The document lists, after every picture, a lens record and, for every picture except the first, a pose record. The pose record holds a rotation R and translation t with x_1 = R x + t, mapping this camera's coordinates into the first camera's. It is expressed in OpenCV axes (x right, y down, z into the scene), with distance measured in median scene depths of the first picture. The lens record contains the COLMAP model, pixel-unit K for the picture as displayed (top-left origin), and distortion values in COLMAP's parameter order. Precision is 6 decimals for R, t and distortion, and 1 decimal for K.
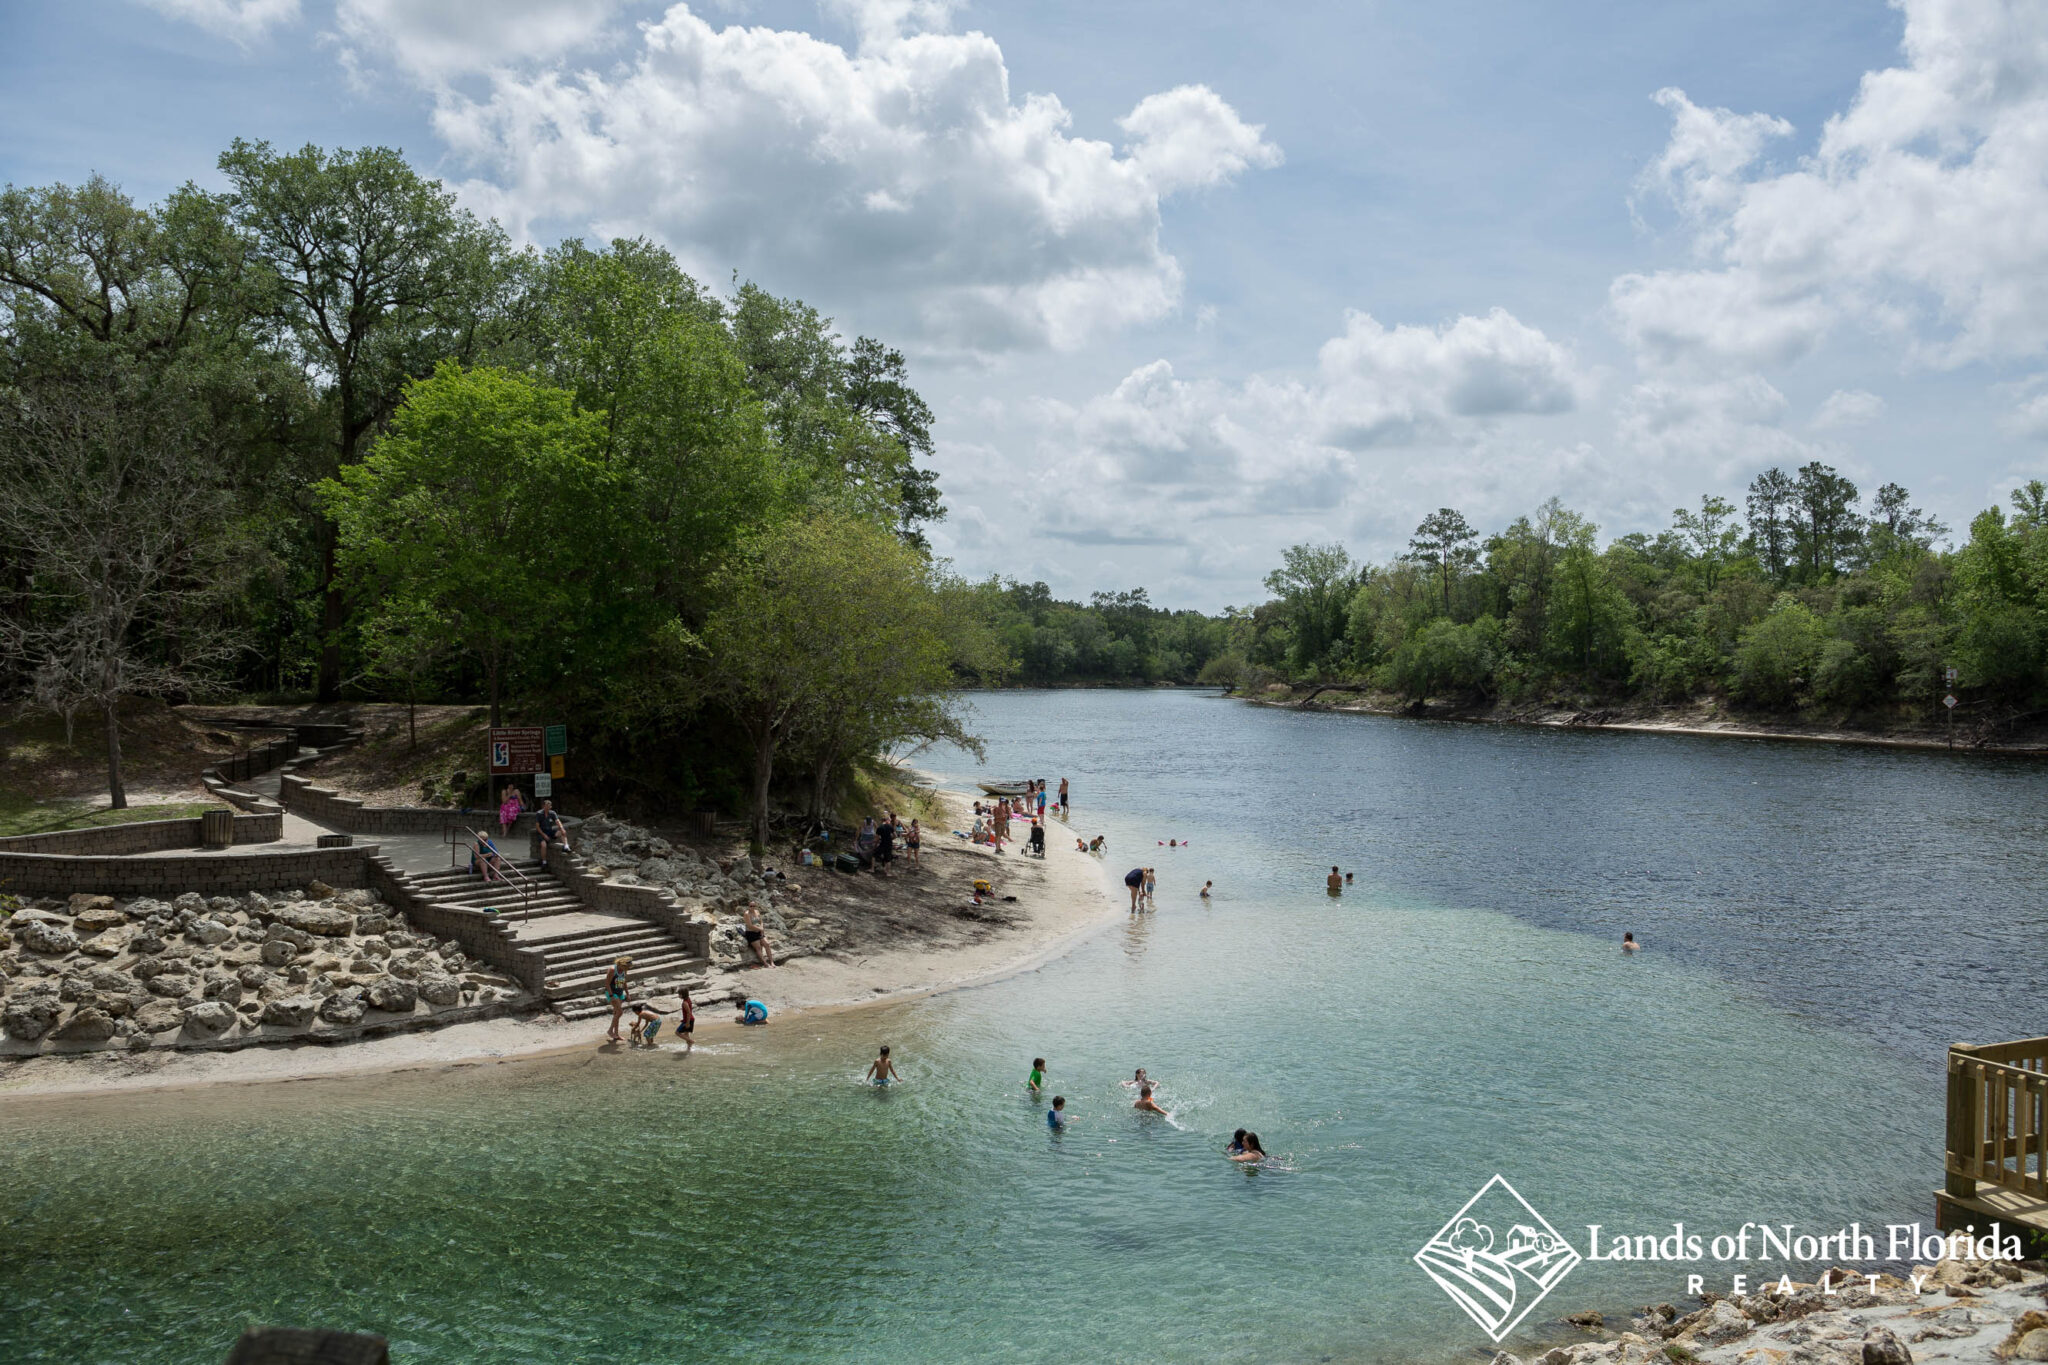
lens RADIAL K [[1746.1, 0, 1021.0], [0, 1746.1, 677.5], [0, 0, 1]] dist [-0.010349, 0.022830]
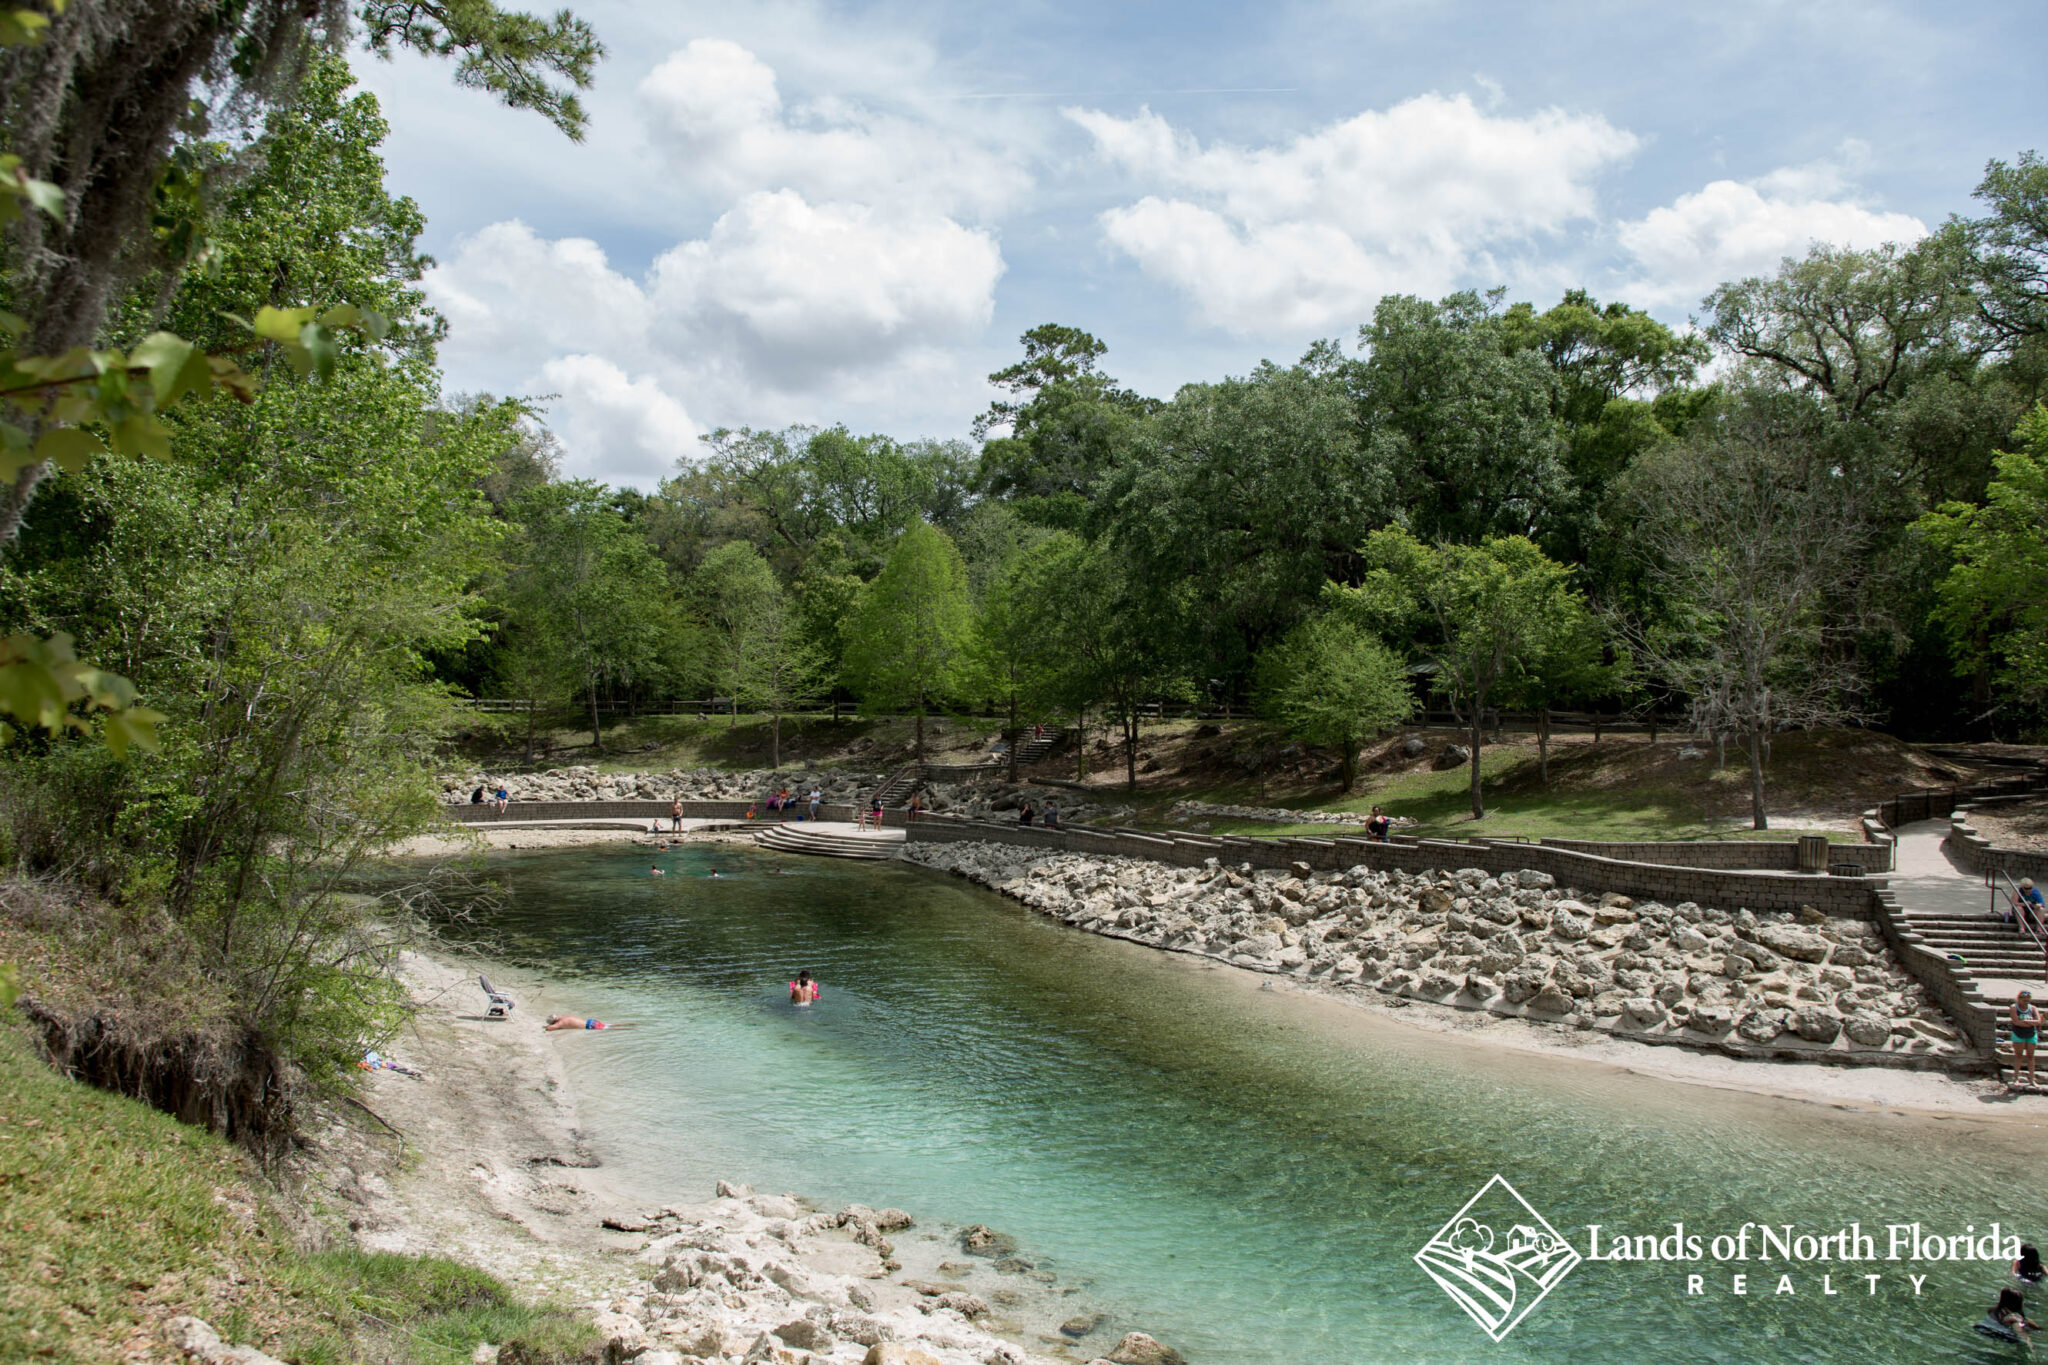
lens RADIAL K [[1746.1, 0, 1017.1], [0, 1746.1, 696.4], [0, 0, 1]] dist [-0.010349, 0.022830]
pose [[0.422874, 0.000341, -0.906189, 0.341334], [-0.014685, 0.999871, -0.006476, 0.008612], [0.906070, 0.016046, 0.422824, 0.164330]]
